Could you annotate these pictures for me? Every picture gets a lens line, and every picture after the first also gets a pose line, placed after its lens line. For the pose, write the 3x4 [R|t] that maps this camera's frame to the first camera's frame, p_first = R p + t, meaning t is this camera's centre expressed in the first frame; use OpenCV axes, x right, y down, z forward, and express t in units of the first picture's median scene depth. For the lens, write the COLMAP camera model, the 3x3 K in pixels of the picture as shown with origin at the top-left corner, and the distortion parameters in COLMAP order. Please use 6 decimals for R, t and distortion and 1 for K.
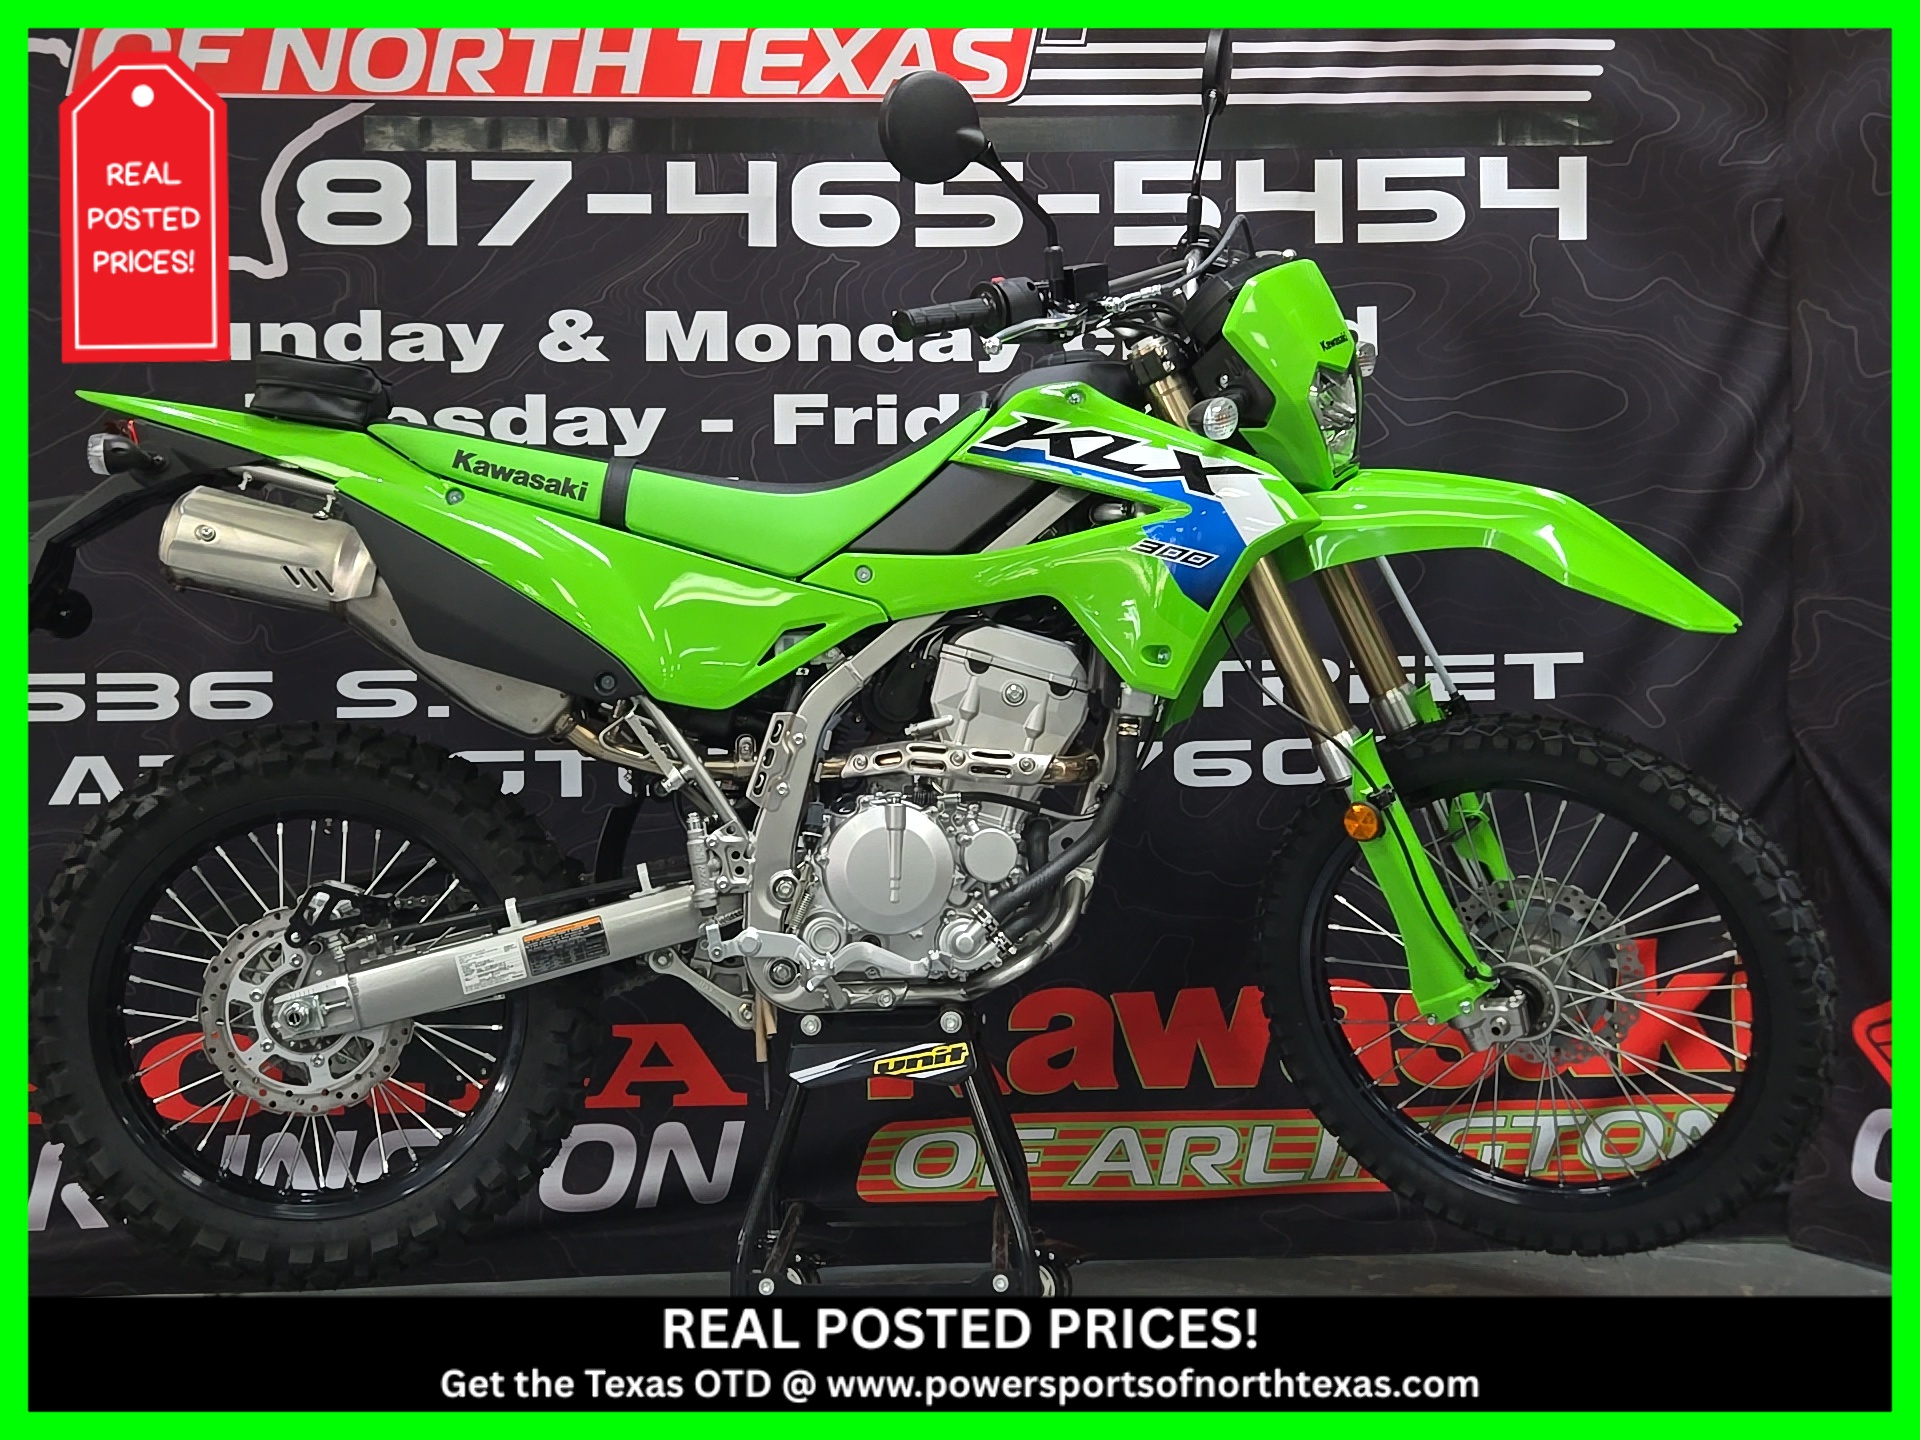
lens RADIAL K [[2197.0, 0, 960.0], [0, 2197.0, 720.0], [0, 0, 1]] dist [0.057932, -0.041531]
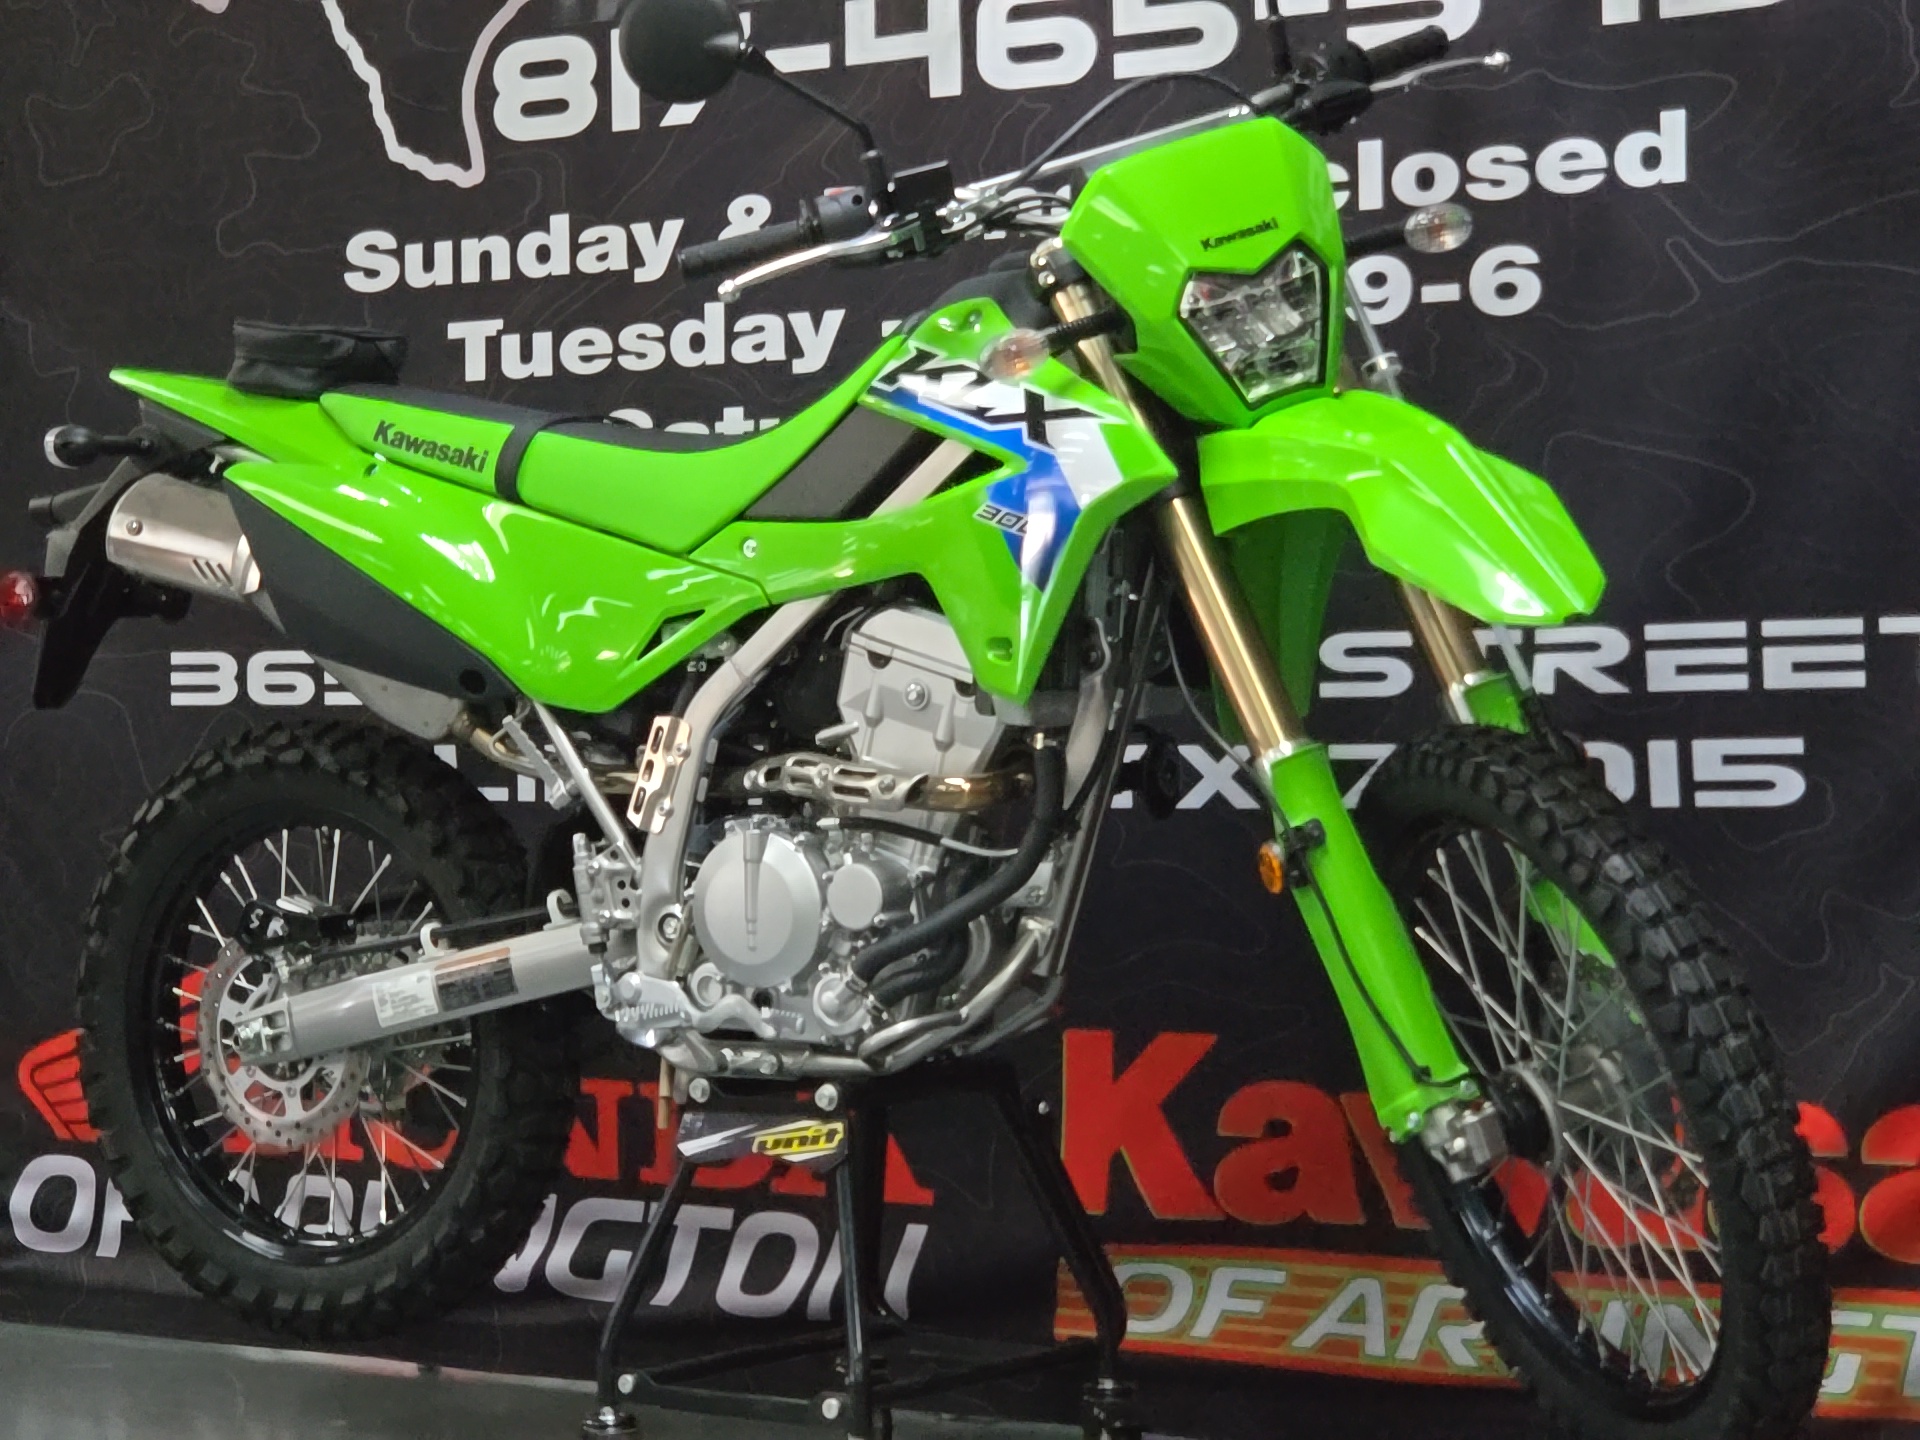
lens RADIAL K [[4416.7, 0, 957.9], [0, 4416.7, 654.1], [0, 0, 1]] dist [-0.551789, 8.203627]
pose [[0.786138, 0.001642, -0.618049, 1.037551], [0.010041, 0.999831, 0.015429, -0.051669], [0.617969, -0.018335, 0.785988, -0.249957]]
